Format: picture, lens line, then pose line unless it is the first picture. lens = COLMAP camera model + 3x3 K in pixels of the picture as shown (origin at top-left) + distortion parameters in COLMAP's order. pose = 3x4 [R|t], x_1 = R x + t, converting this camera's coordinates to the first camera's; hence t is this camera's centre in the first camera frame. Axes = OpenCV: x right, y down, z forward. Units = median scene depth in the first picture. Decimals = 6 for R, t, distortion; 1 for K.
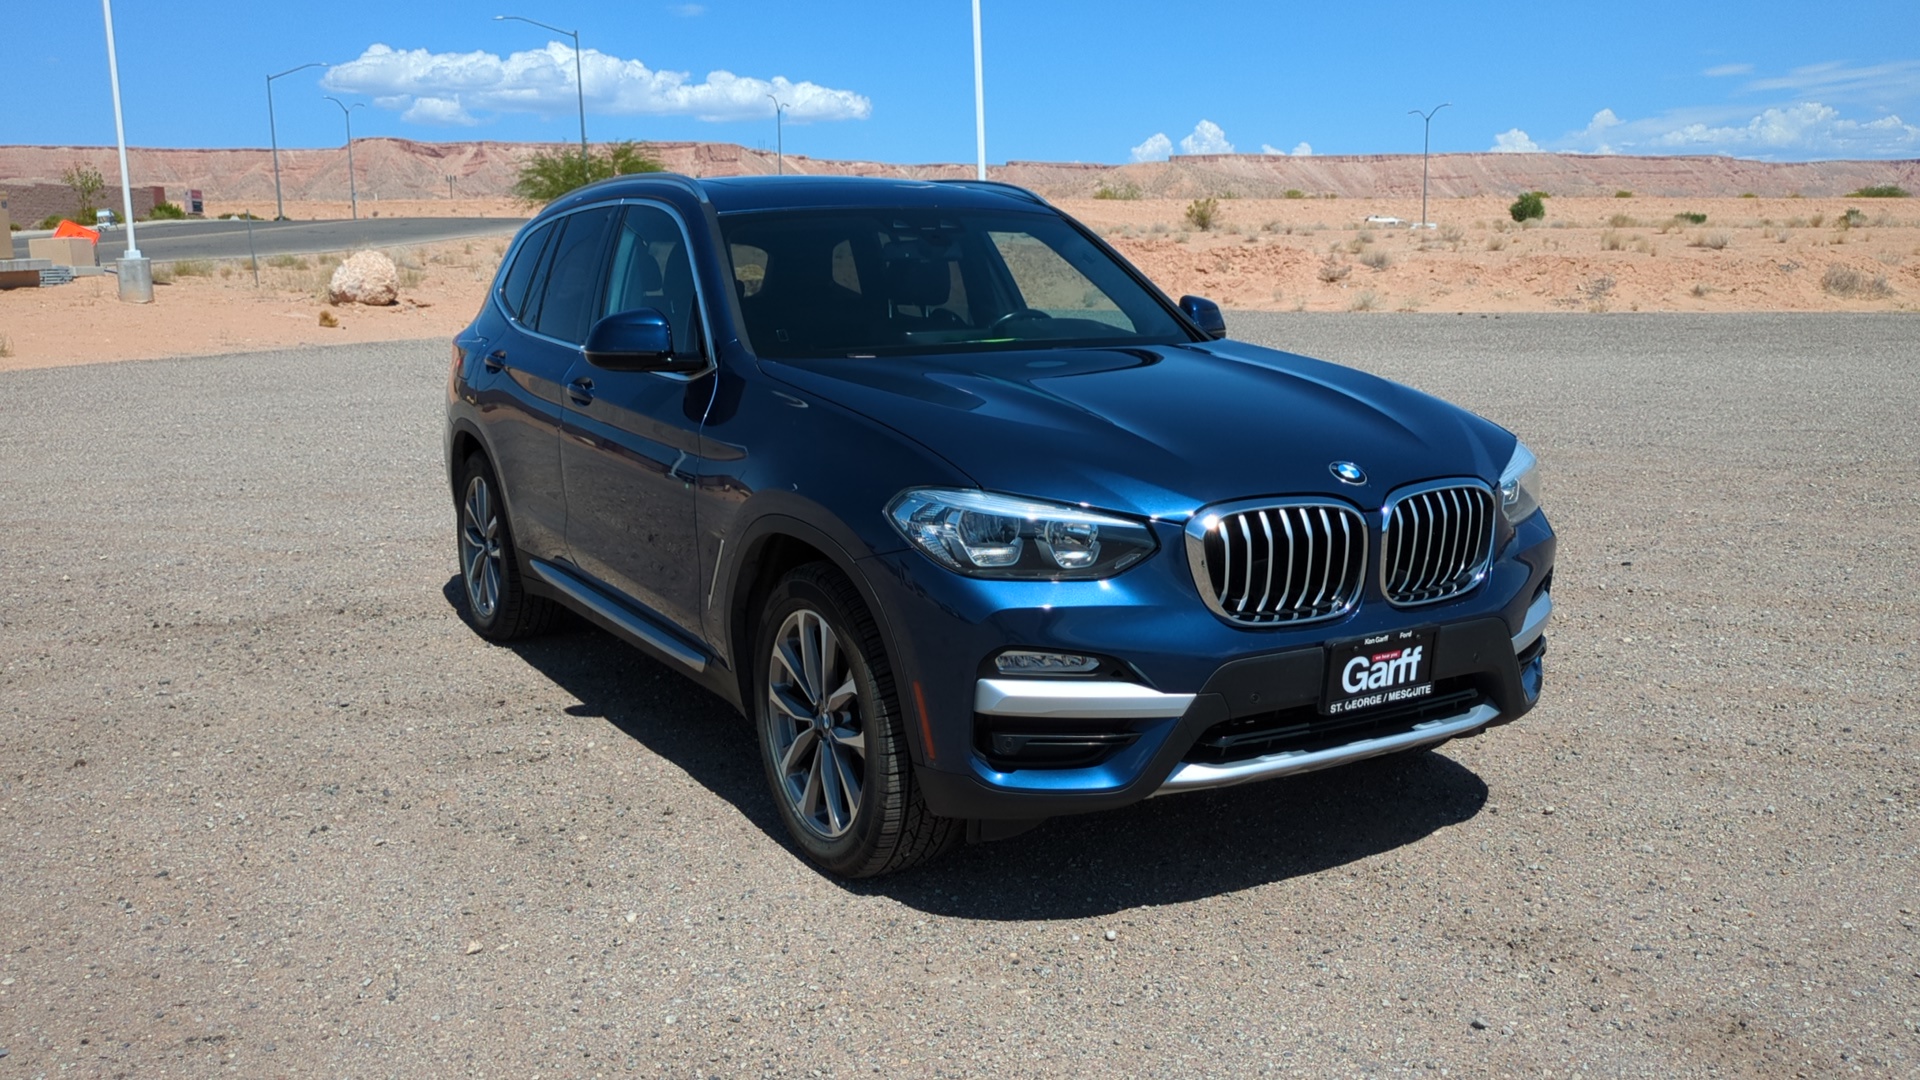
lens RADIAL K [[1691.7, 0, 991.4], [0, 1691.7, 567.0], [0, 0, 1]] dist [0.066452, -0.060732]
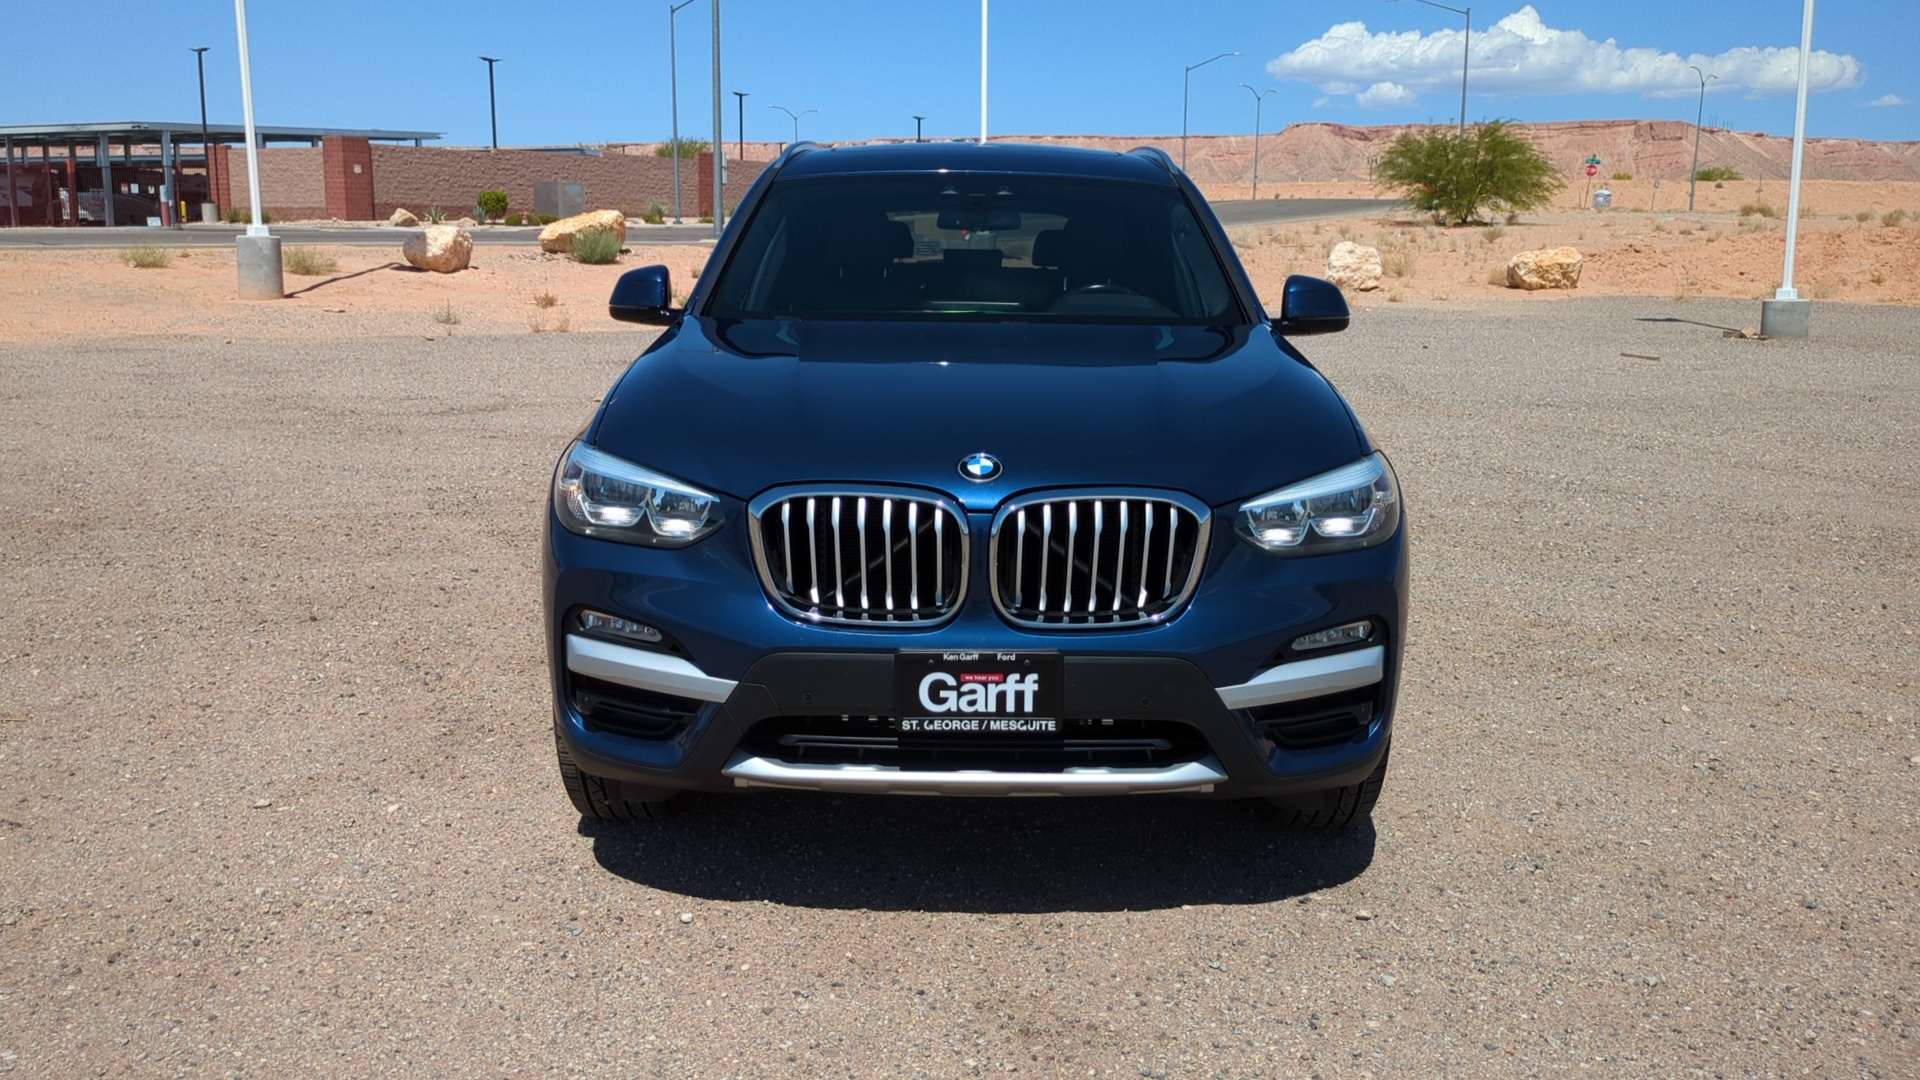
lens RADIAL K [[1691.7, 0, 958.4], [0, 1691.7, 556.1], [0, 0, 1]] dist [0.066452, -0.060732]
pose [[0.851908, 0.119531, -0.509867, 0.652162], [-0.117782, 0.992392, 0.035856, -0.039468], [0.510274, 0.029507, 0.859506, 0.234489]]
